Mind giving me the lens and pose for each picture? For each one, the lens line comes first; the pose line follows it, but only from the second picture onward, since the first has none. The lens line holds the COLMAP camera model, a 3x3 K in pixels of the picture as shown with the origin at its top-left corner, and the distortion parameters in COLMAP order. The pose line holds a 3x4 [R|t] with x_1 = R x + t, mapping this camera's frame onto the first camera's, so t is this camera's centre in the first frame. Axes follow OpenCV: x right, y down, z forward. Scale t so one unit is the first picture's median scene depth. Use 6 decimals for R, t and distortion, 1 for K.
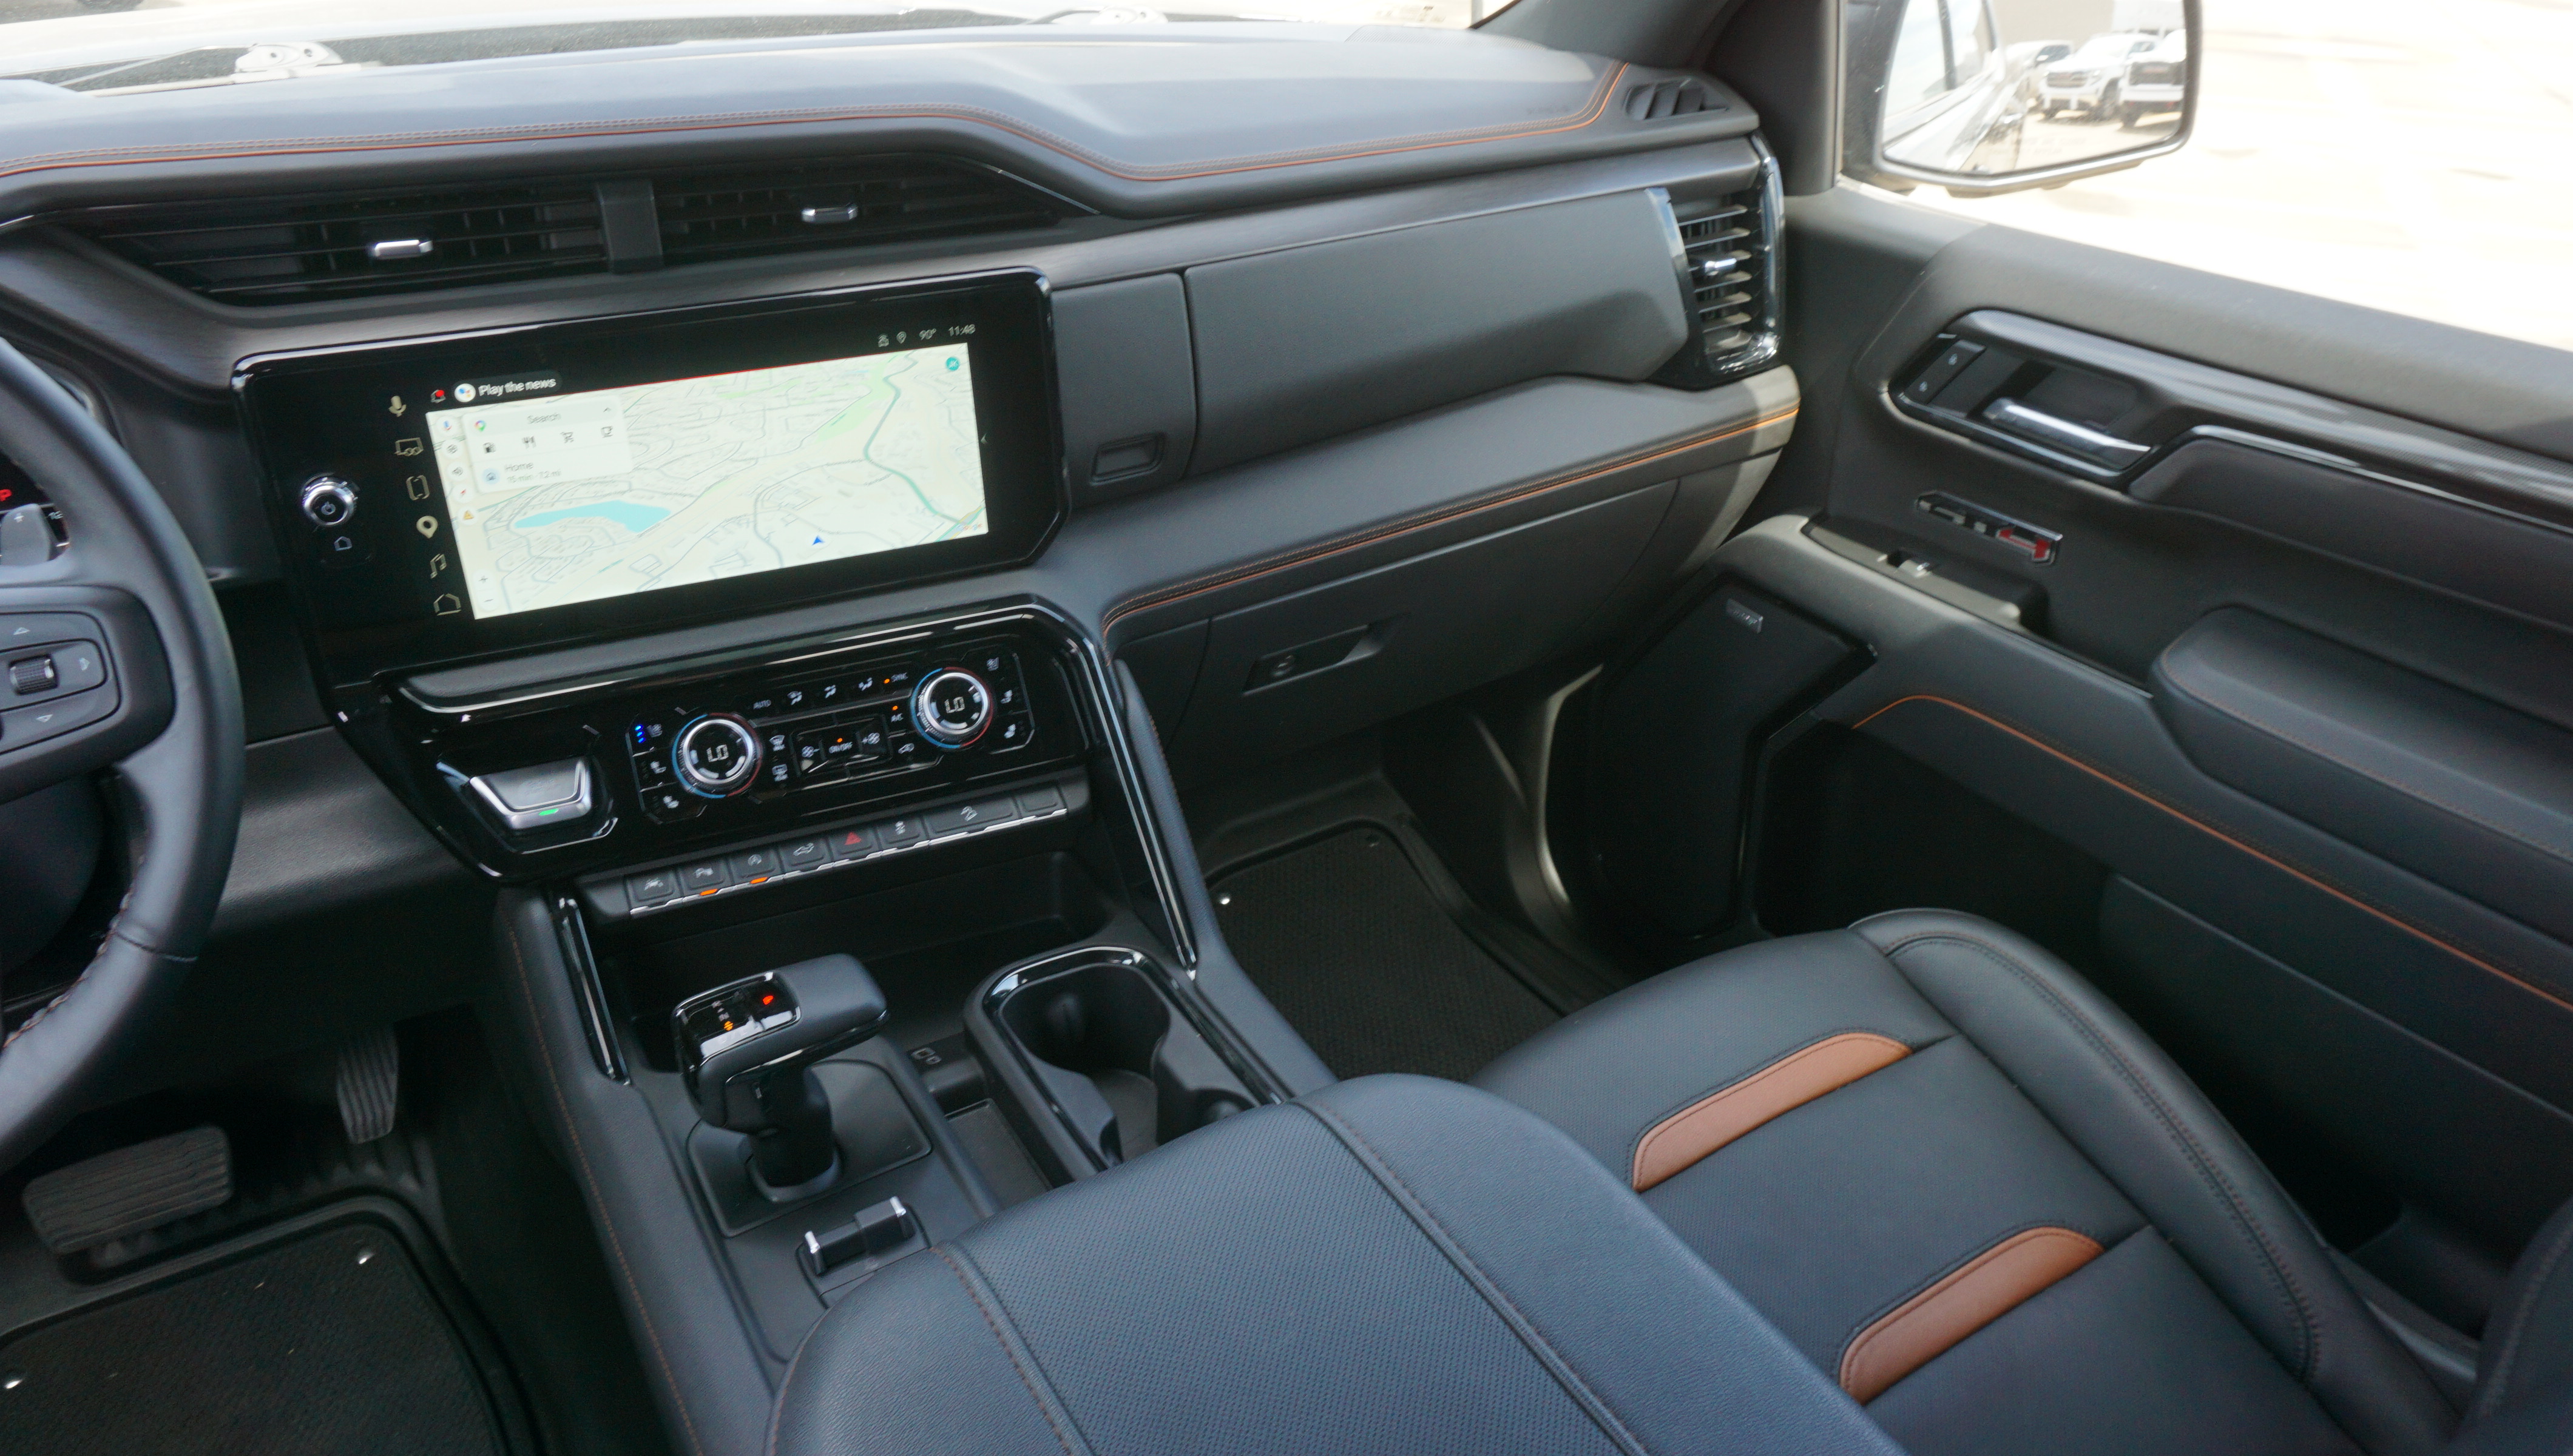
lens RADIAL K [[1726.4, 0, 1281.0], [0, 1726.4, 726.9], [0, 0, 1]] dist [-0.037645, 0.033514]
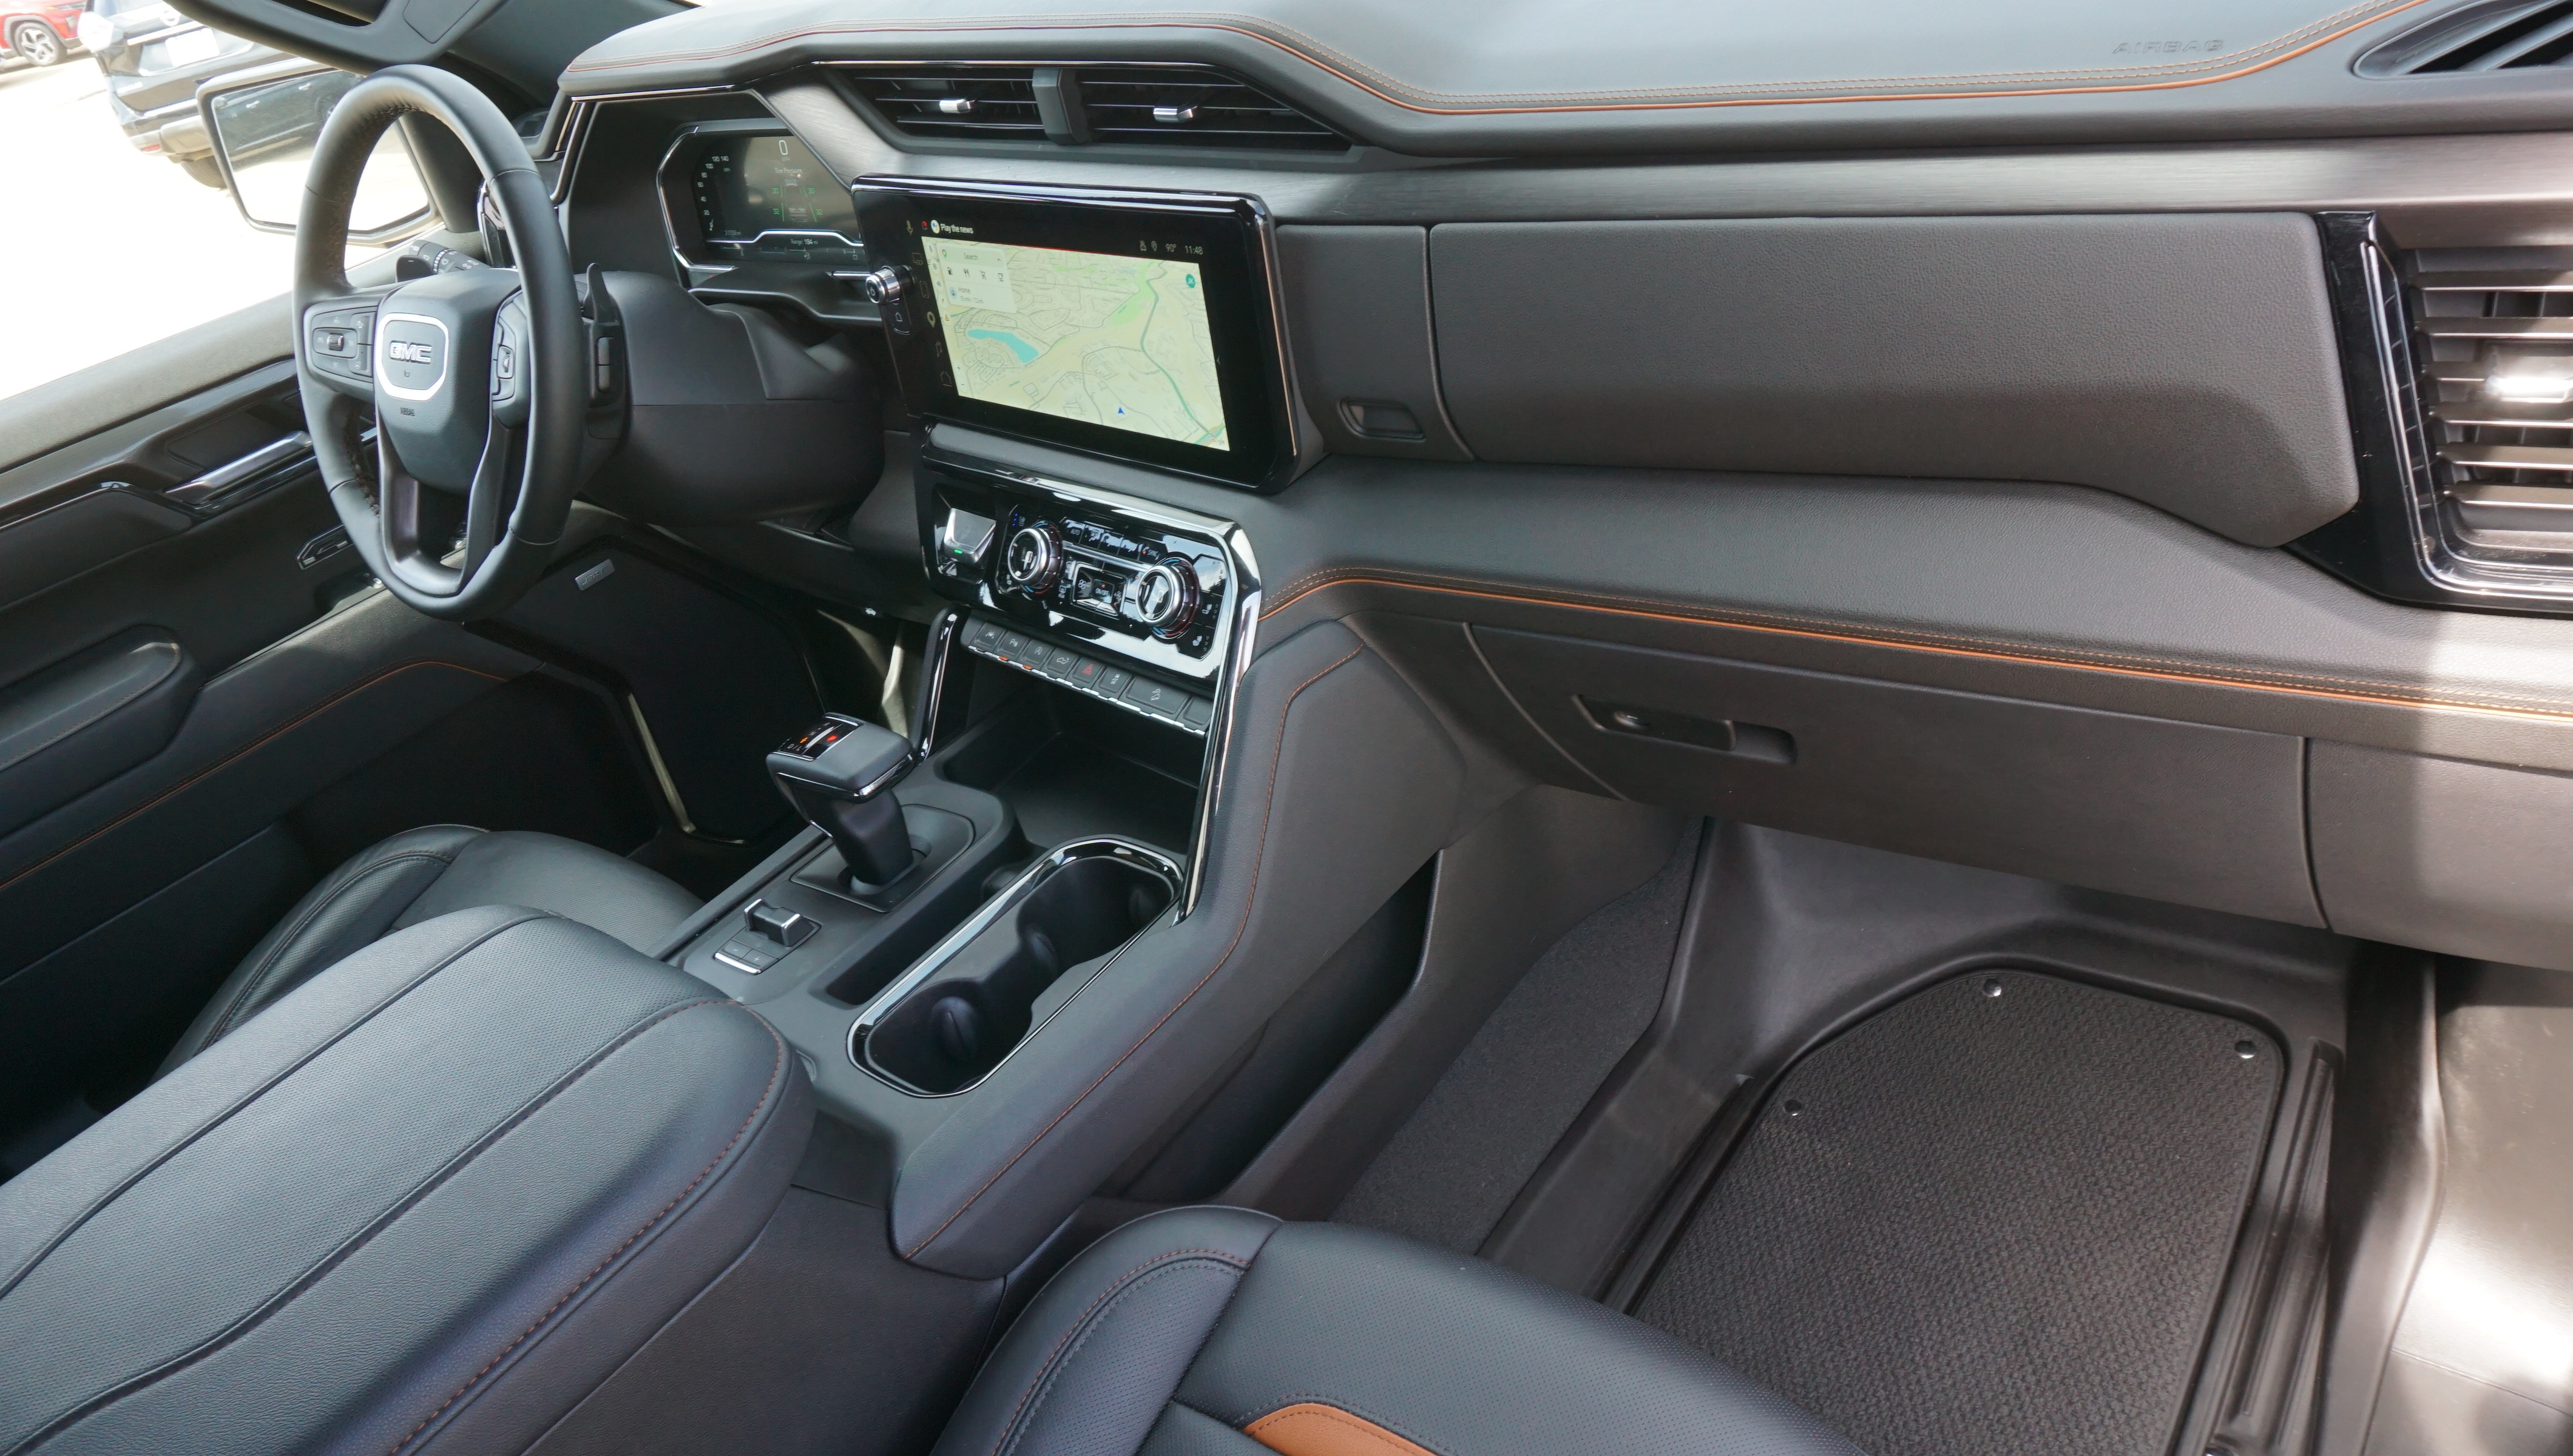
lens RADIAL K [[1726.4, 0, 1296.7], [0, 1726.4, 722.6], [0, 0, 1]] dist [-0.037645, 0.033514]
pose [[0.362909, 0.429425, -0.826977, 0.772827], [-0.265143, 0.898384, 0.350149, -0.345813], [0.893306, 0.092195, 0.439891, 0.631614]]
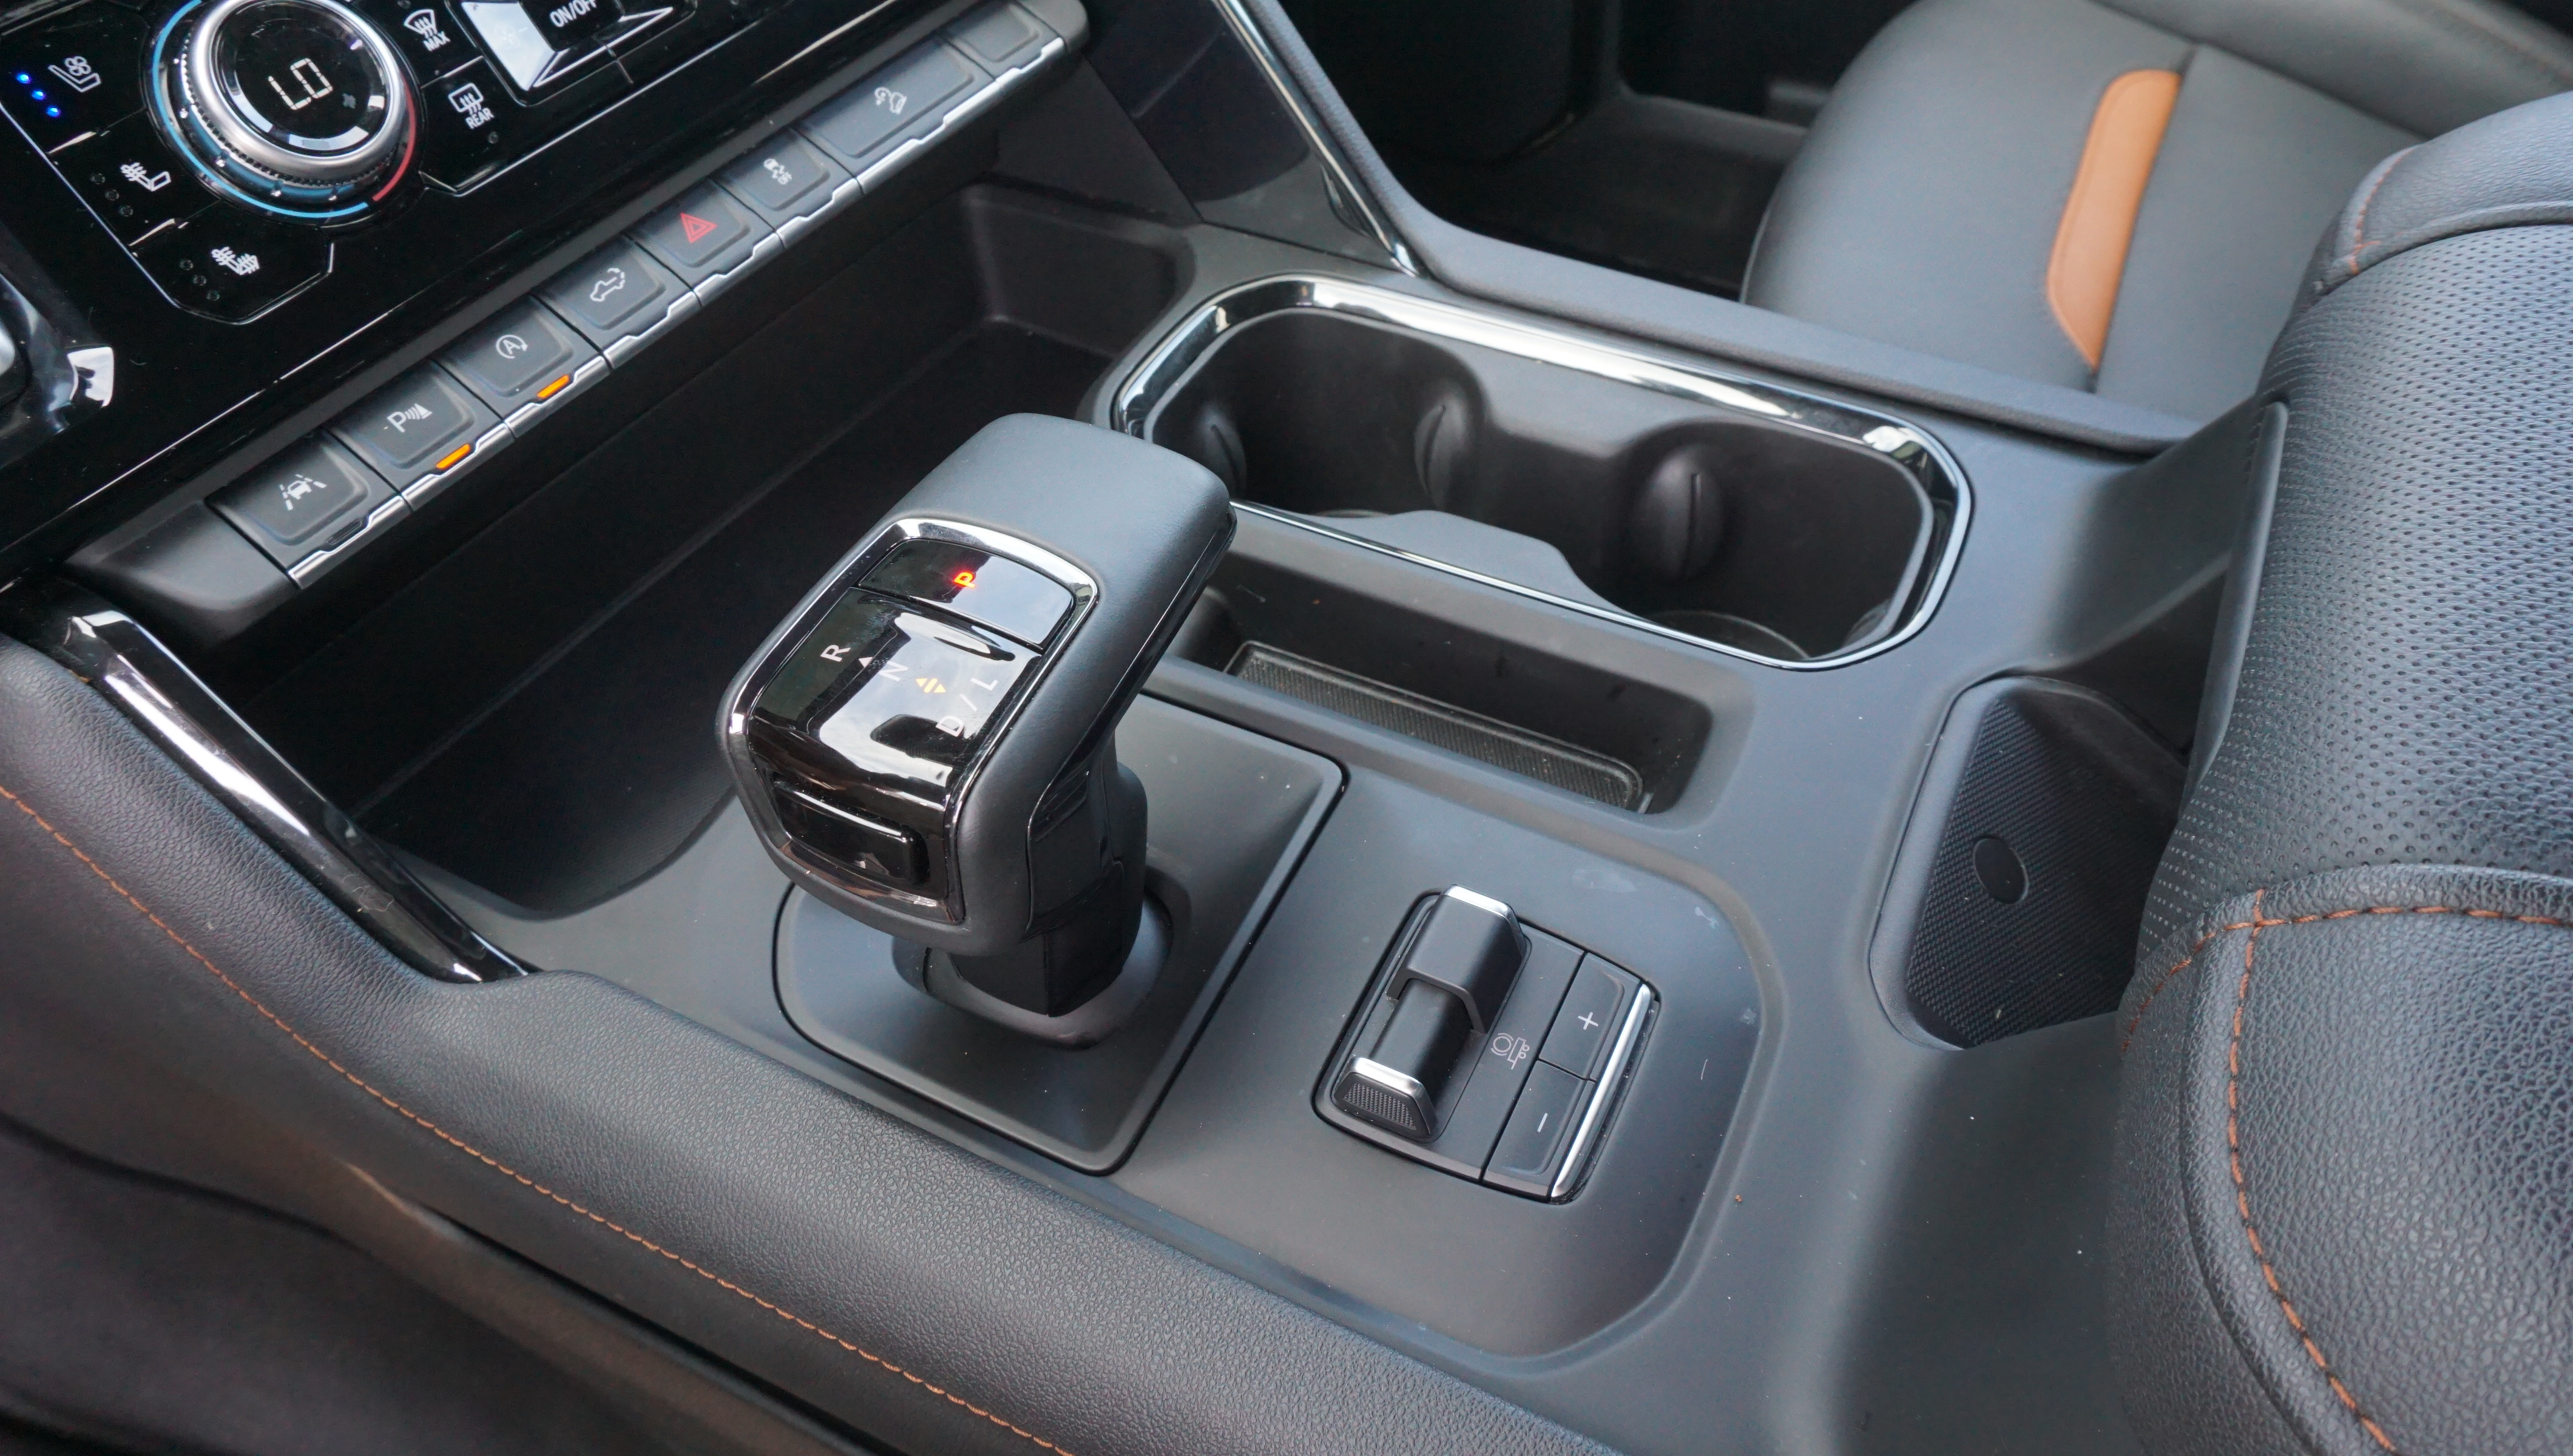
lens RADIAL K [[1726.4, 0, 1282.2], [0, 1726.4, 701.0], [0, 0, 1]] dist [-0.037645, 0.033514]
pose [[0.846447, -0.417485, 0.330505, -0.318768], [0.296717, 0.885214, 0.358266, 0.060800], [-0.442139, -0.205187, 0.873162, 0.559215]]
